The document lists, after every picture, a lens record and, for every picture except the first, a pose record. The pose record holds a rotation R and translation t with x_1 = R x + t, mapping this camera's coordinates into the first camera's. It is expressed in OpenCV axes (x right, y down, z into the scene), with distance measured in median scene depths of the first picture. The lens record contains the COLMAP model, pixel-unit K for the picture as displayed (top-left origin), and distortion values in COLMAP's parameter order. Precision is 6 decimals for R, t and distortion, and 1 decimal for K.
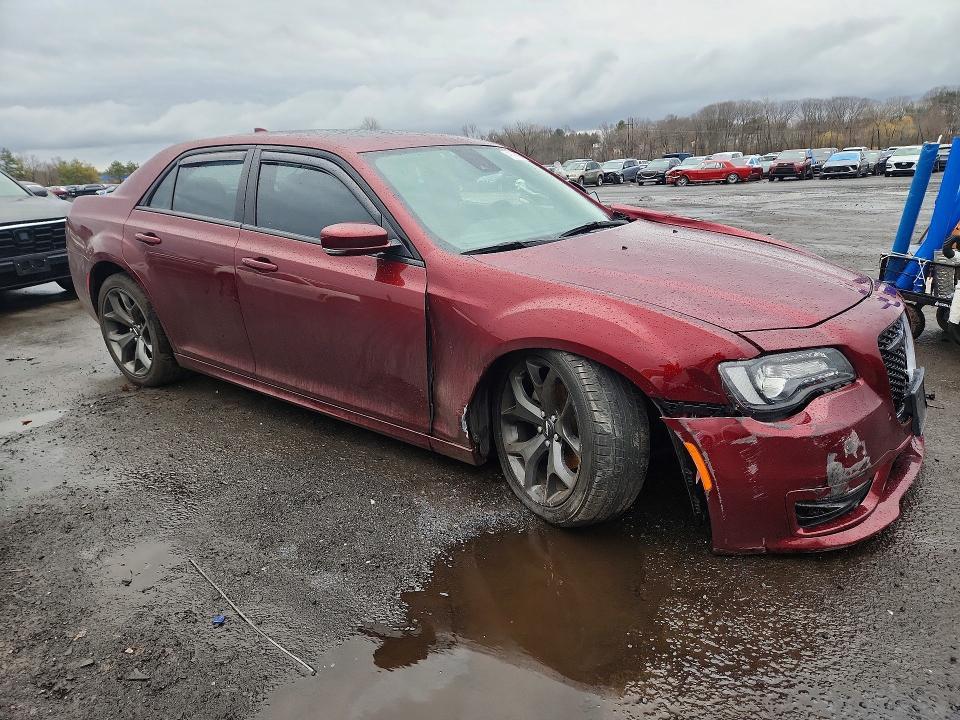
lens RADIAL K [[718.0, 0, 480.4], [0, 718.0, 366.3], [0, 0, 1]] dist [0.038933, -0.022739]
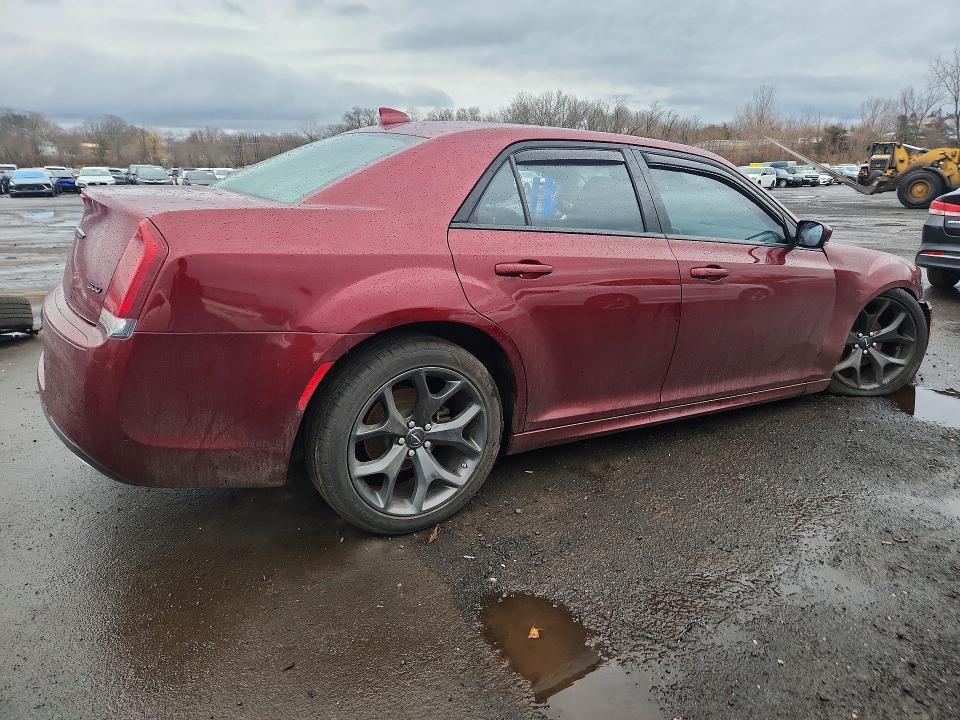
lens RADIAL K [[718.0, 0, 480.1], [0, 718.0, 356.6], [0, 0, 1]] dist [0.038933, -0.022739]
pose [[0.300398, -0.197408, 0.933162, -1.114486], [0.236379, 0.963236, 0.127676, -0.194701], [-0.924059, 0.182226, 0.336017, 0.837855]]
